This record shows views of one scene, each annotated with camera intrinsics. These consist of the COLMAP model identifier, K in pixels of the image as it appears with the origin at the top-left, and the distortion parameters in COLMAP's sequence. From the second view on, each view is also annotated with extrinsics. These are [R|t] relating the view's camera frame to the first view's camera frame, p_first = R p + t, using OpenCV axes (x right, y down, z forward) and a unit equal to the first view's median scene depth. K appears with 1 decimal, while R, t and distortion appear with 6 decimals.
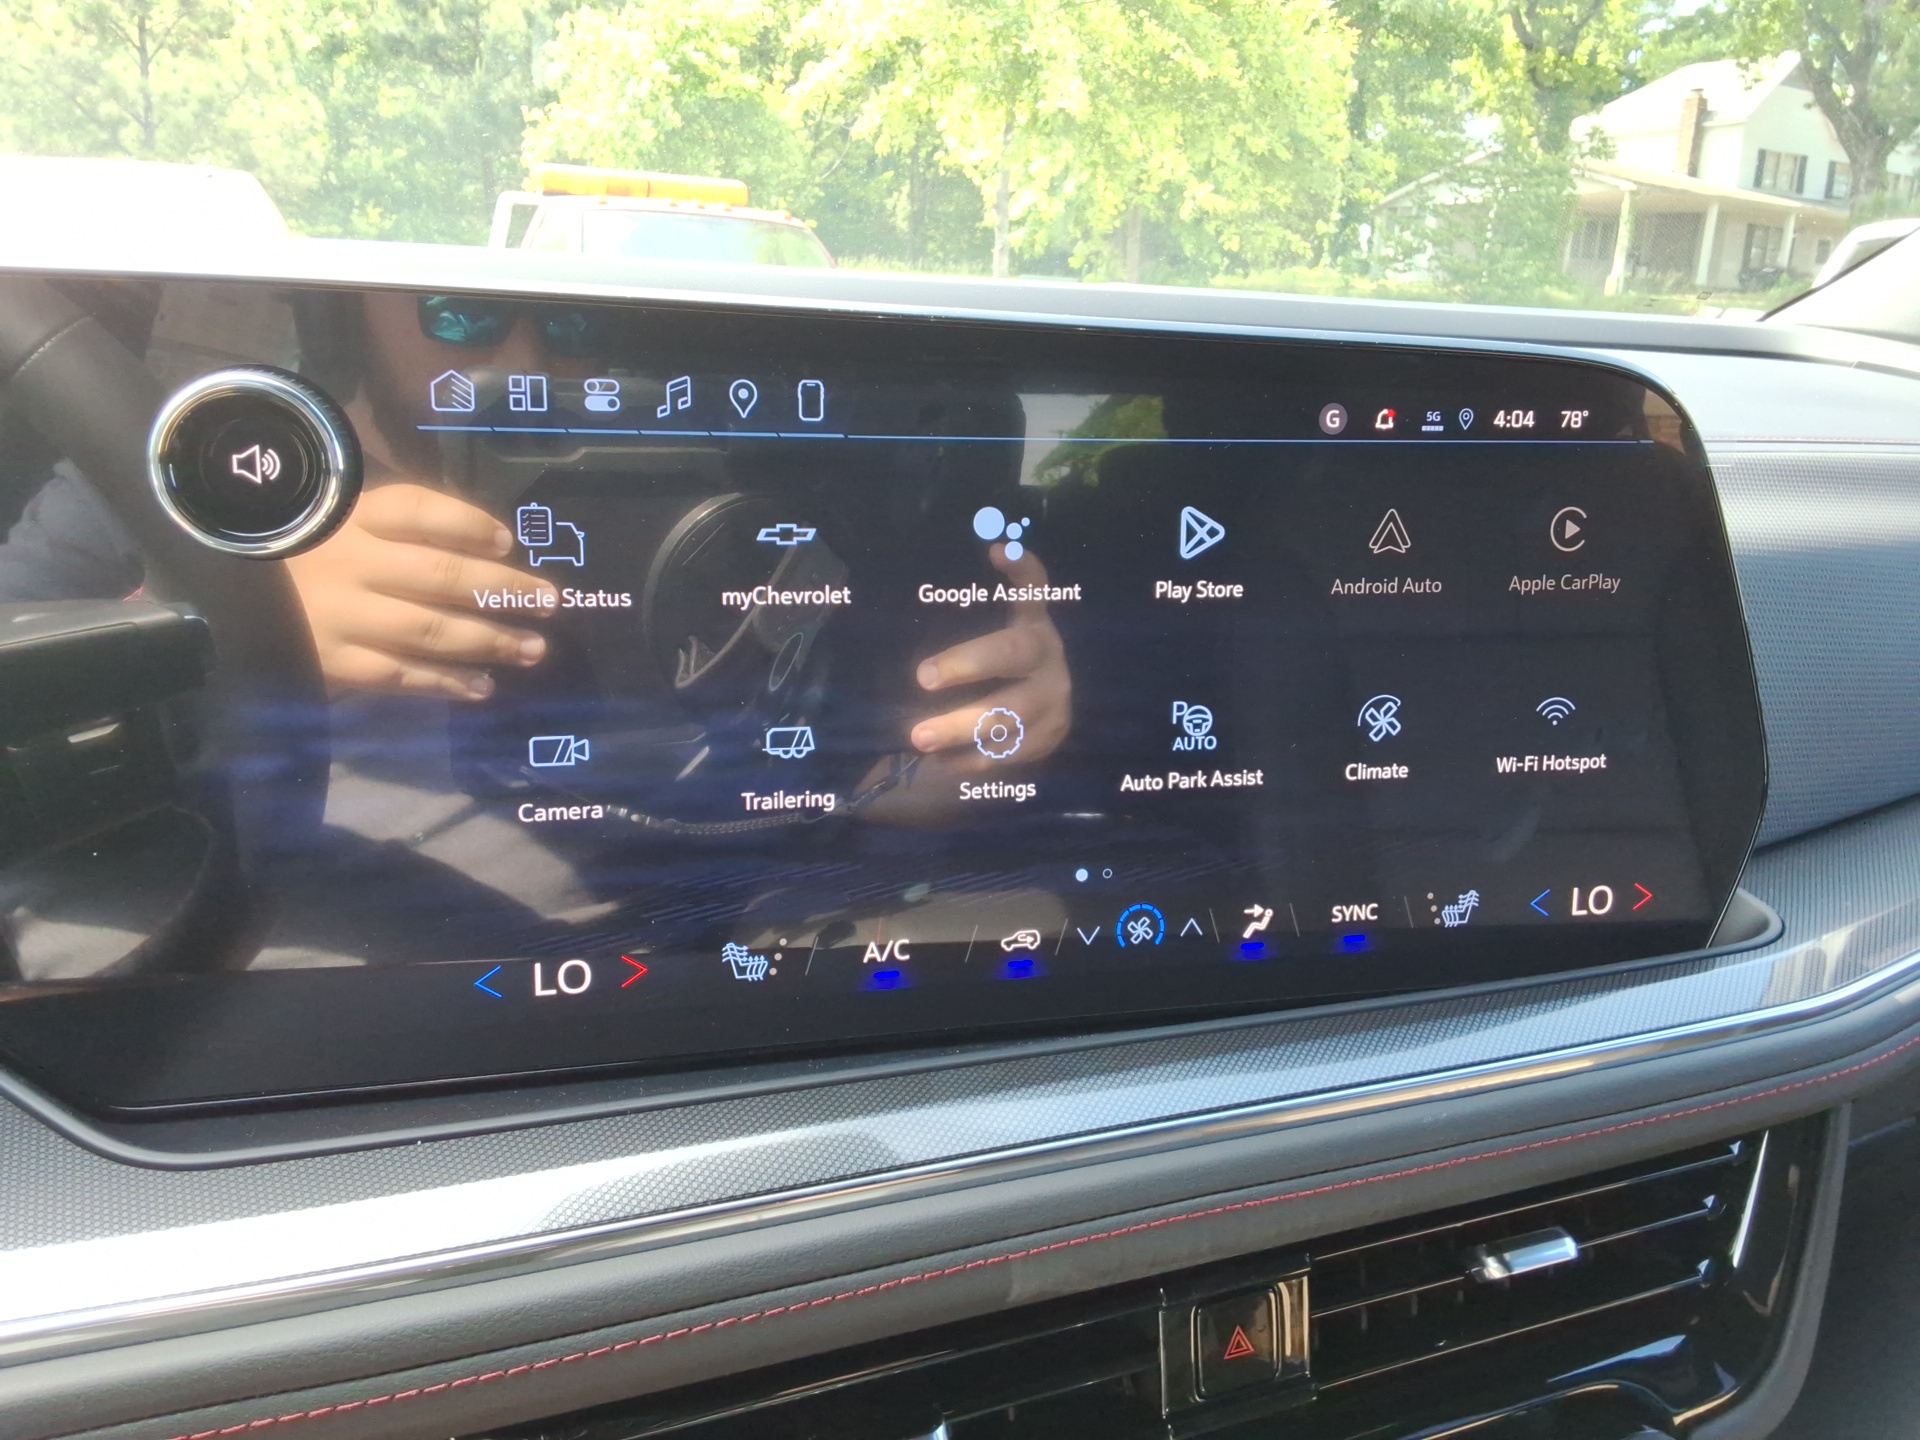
lens RADIAL K [[1553.9, 0, 968.2], [0, 1553.9, 712.2], [0, 0, 1]] dist [0.089850, -0.141346]
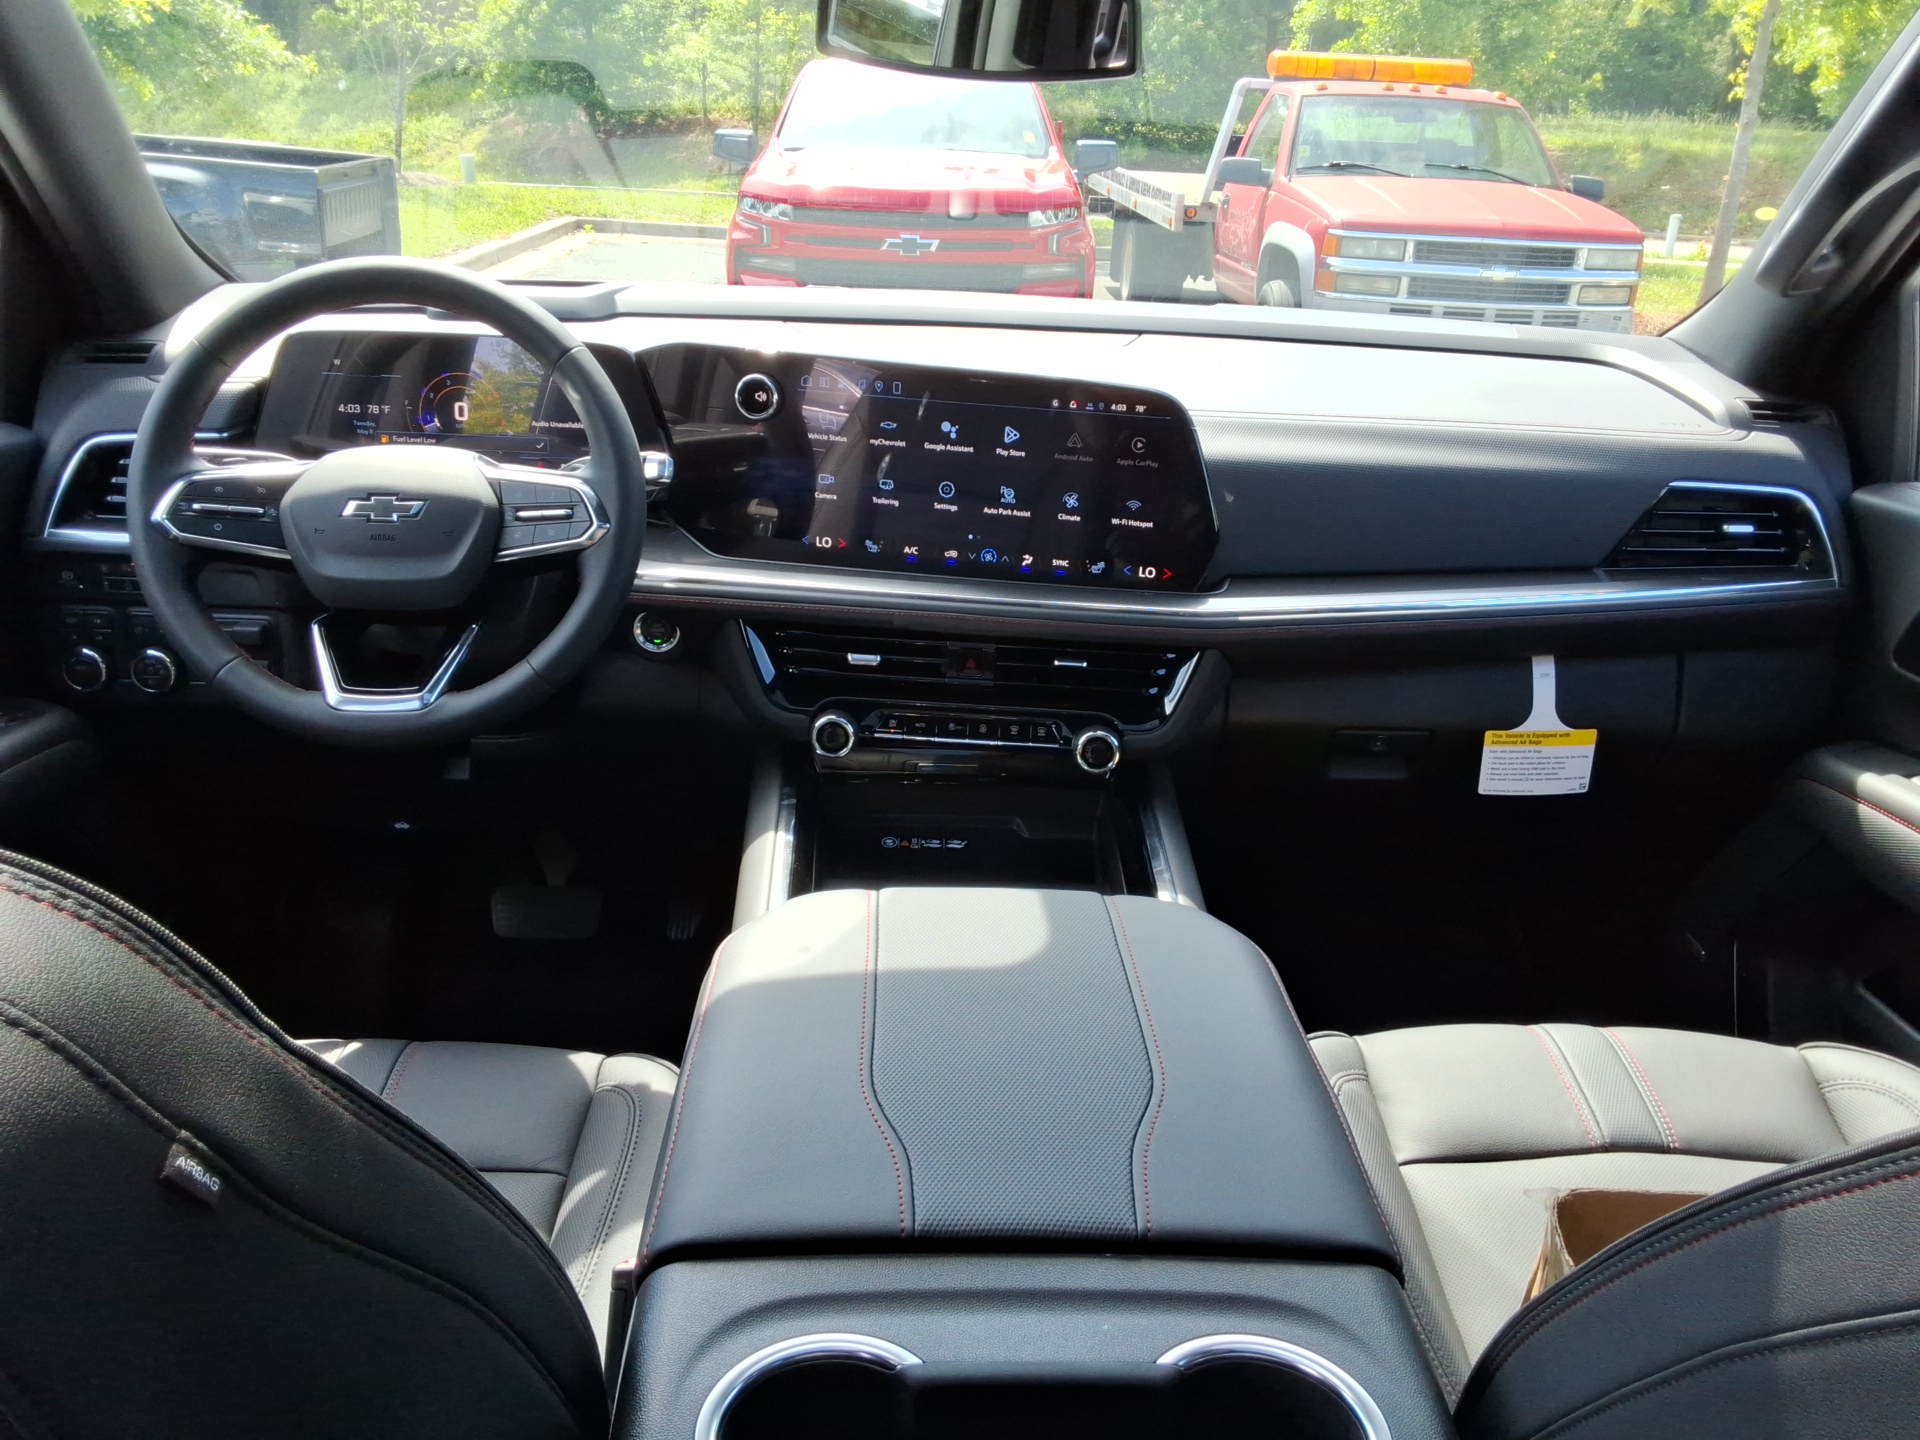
lens RADIAL K [[1553.9, 0, 975.1], [0, 1553.9, 709.5], [0, 0, 1]] dist [0.089850, -0.141346]
pose [[0.887340, 0.164513, -0.430771, 1.578232], [-0.124640, 0.984988, 0.119426, 0.071329], [0.443952, -0.052279, 0.894524, -1.984973]]
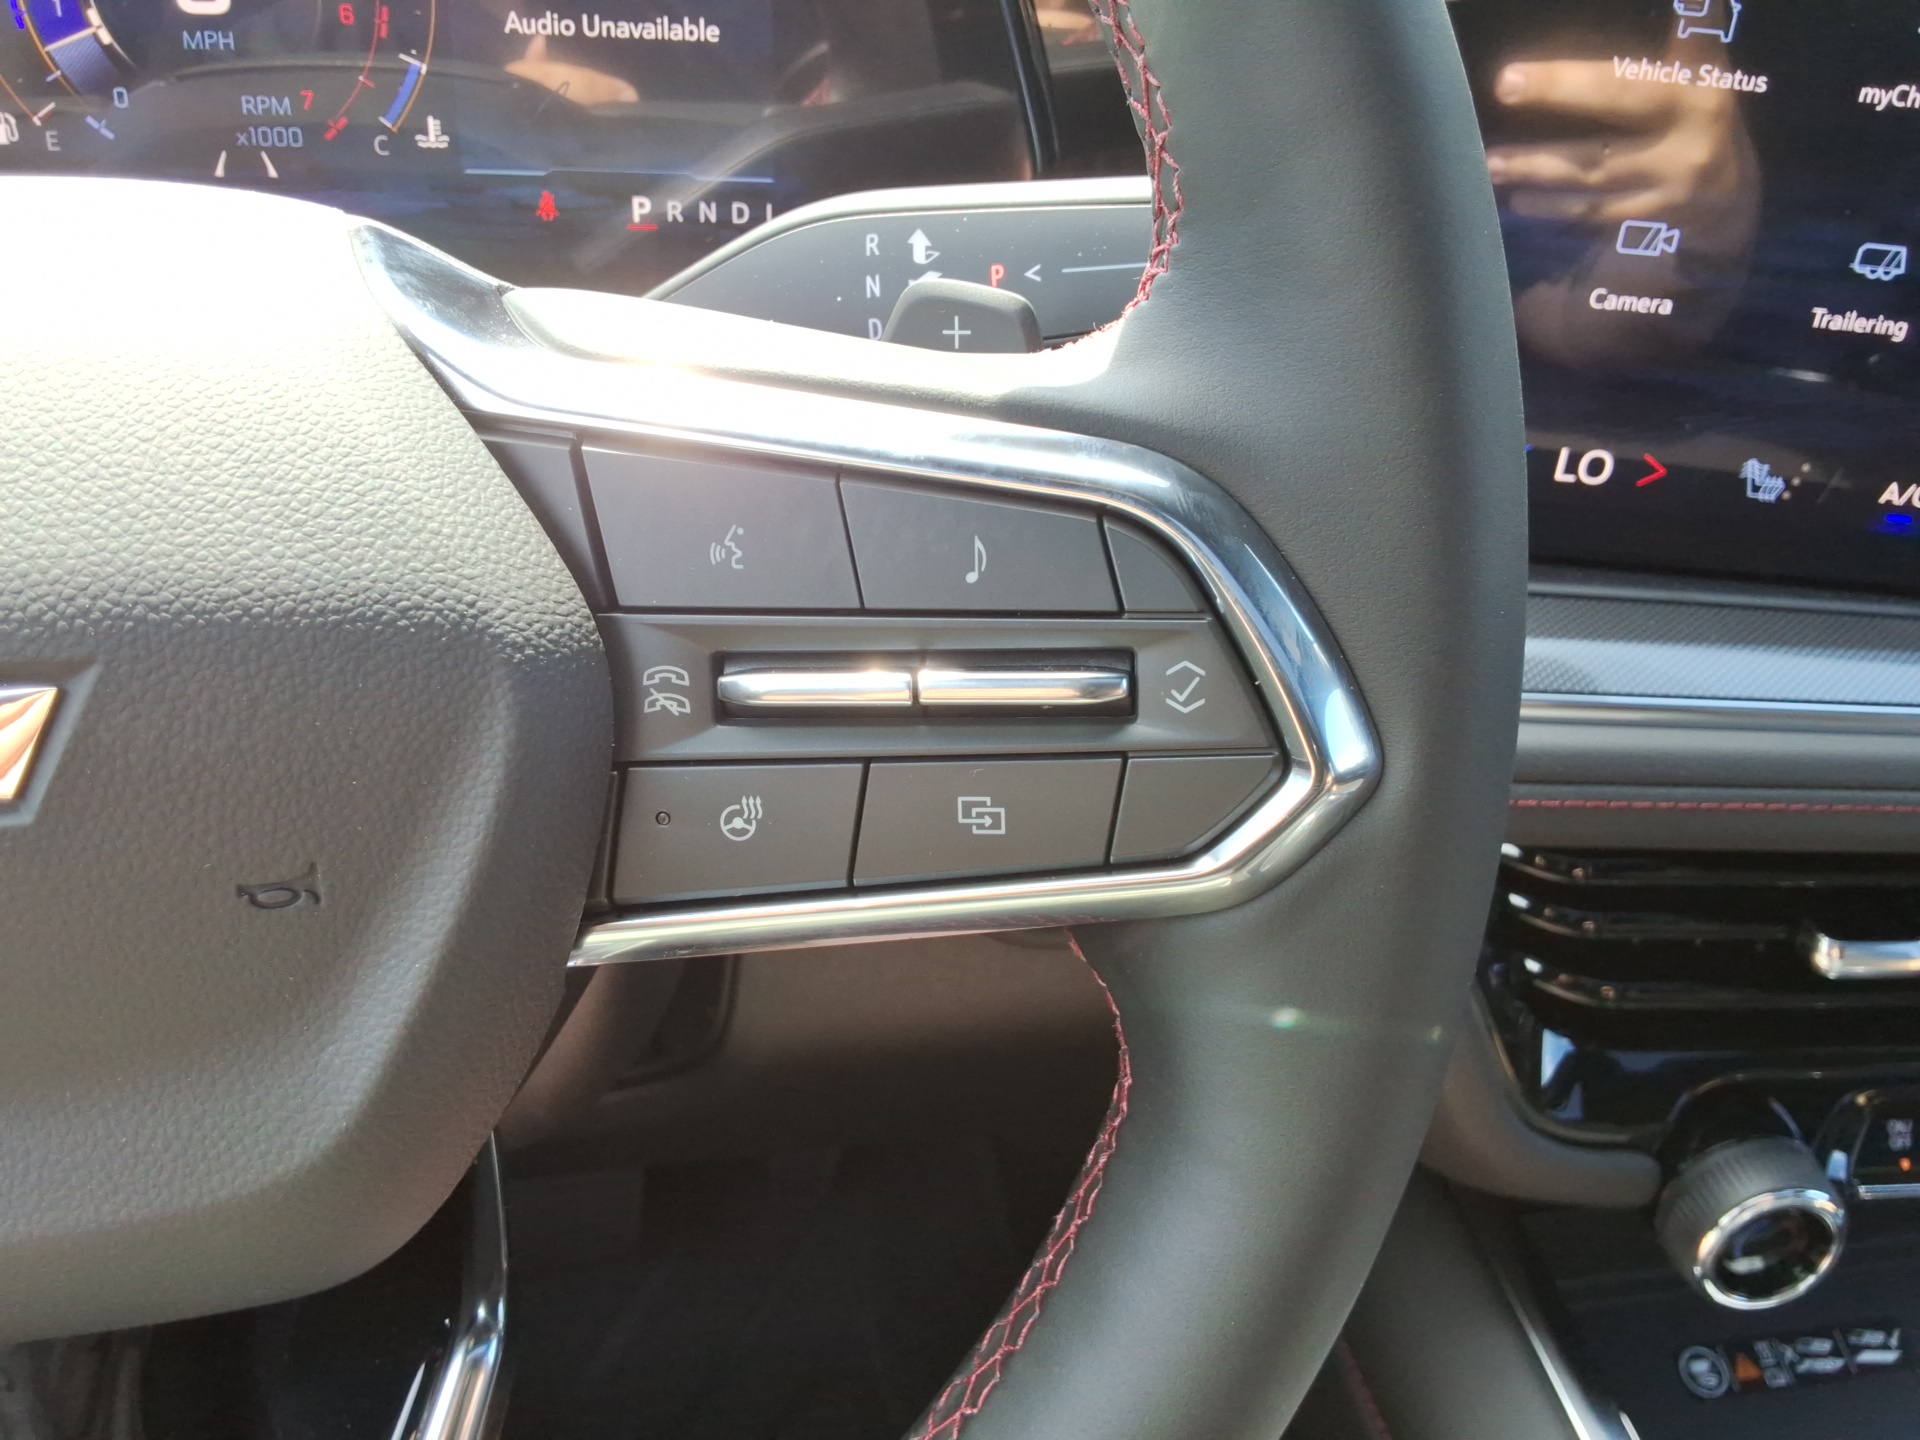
lens RADIAL K [[1553.9, 0, 951.9], [0, 1553.9, 713.8], [0, 0, 1]] dist [0.089850, -0.141346]
pose [[0.938506, 0.216822, -0.268692, -0.313313], [-0.117596, 0.932430, 0.341680, 0.014558], [0.324620, -0.289072, 0.900588, -0.119827]]
